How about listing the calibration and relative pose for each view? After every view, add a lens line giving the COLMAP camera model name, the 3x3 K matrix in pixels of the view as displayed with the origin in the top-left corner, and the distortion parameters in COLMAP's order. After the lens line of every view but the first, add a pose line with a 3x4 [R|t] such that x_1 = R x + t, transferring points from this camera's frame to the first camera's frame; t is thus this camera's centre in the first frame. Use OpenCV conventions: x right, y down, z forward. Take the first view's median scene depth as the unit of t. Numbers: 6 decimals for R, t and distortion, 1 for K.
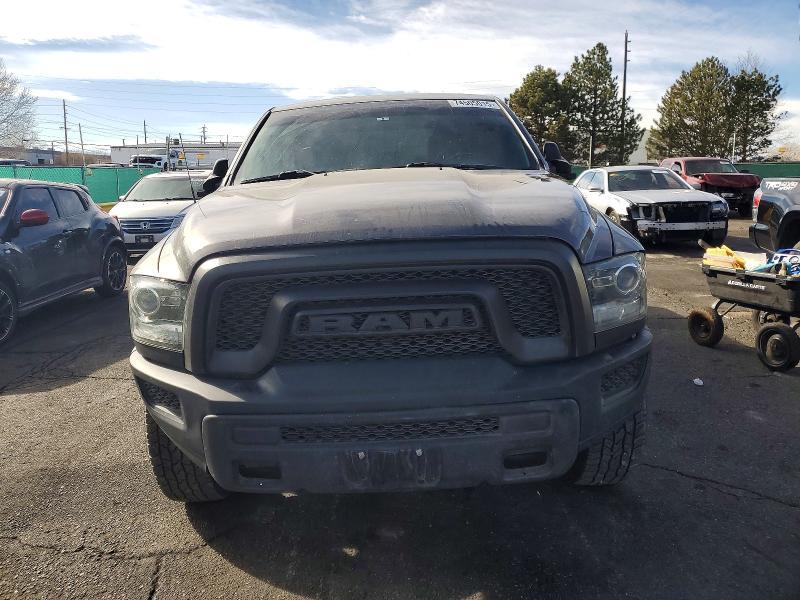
lens RADIAL K [[628.1, 0, 391.3], [0, 628.1, 298.2], [0, 0, 1]] dist [0.016947, 0.005916]
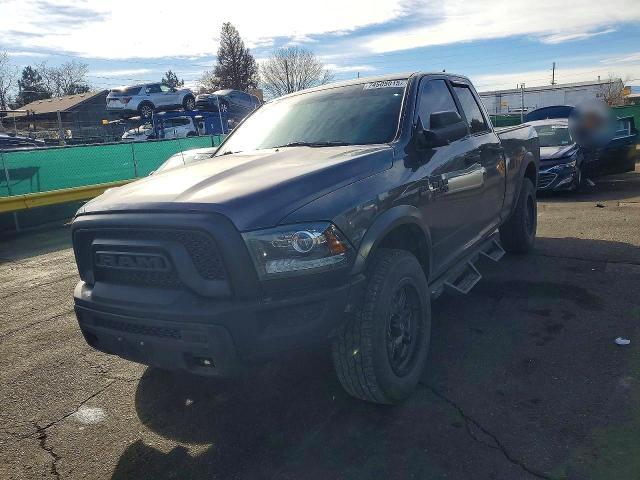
lens RADIAL K [[502.5, 0, 313.0], [0, 502.5, 238.6], [0, 0, 1]] dist [0.016947, 0.005916]
pose [[0.837238, 0.059831, -0.543556, 0.970008], [-0.037109, 0.997921, 0.052685, -0.095277], [0.545579, -0.023939, 0.837718, 0.137985]]
